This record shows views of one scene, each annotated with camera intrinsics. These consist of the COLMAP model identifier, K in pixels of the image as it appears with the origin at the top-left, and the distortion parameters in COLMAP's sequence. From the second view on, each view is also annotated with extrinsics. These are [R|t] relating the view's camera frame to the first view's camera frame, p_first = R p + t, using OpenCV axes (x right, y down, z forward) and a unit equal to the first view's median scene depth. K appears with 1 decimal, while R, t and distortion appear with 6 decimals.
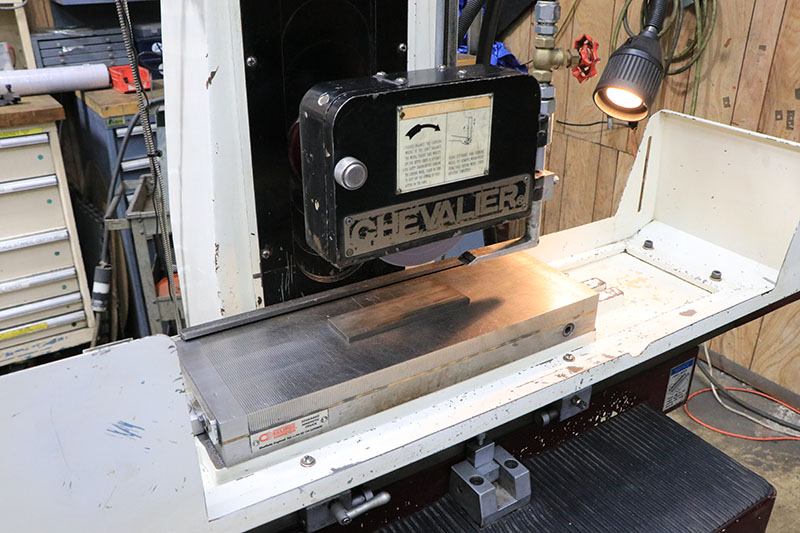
lens RADIAL K [[671.0, 0, 397.1], [0, 671.0, 271.2], [0, 0, 1]] dist [-0.126357, 0.011258]
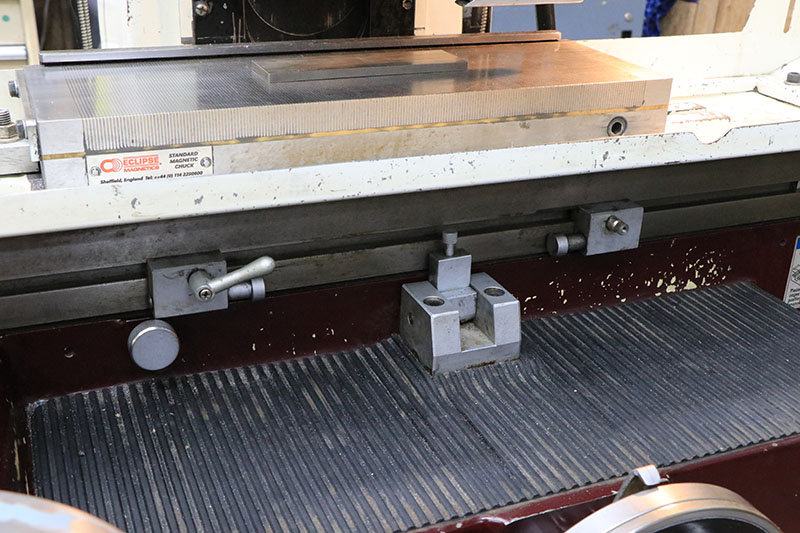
lens RADIAL K [[921.5, 0, 400.3], [0, 921.5, 265.6], [0, 0, 1]] dist [-0.019924, 0.000000]
pose [[0.987184, 0.095860, -0.127586, 0.202650], [-0.099037, 0.994907, -0.018778, 0.303805], [0.125136, 0.031173, 0.991650, 0.087887]]
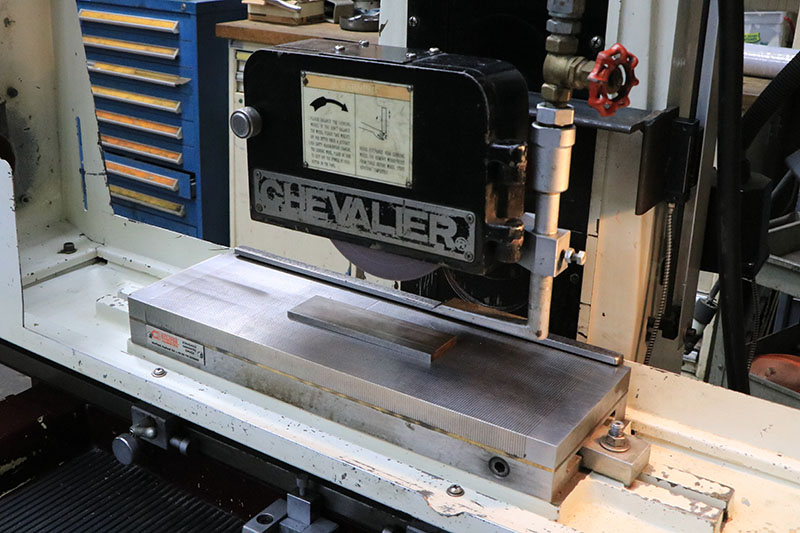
lens RADIAL K [[942.5, 0, 399.5], [0, 942.5, 262.7], [0, 0, 1]] dist [-0.130941, 0.000000]
pose [[0.432748, 0.344369, -0.833150, 1.072986], [-0.421624, 0.894178, 0.150597, -0.225259], [0.796845, 0.286106, 0.532148, 0.417732]]
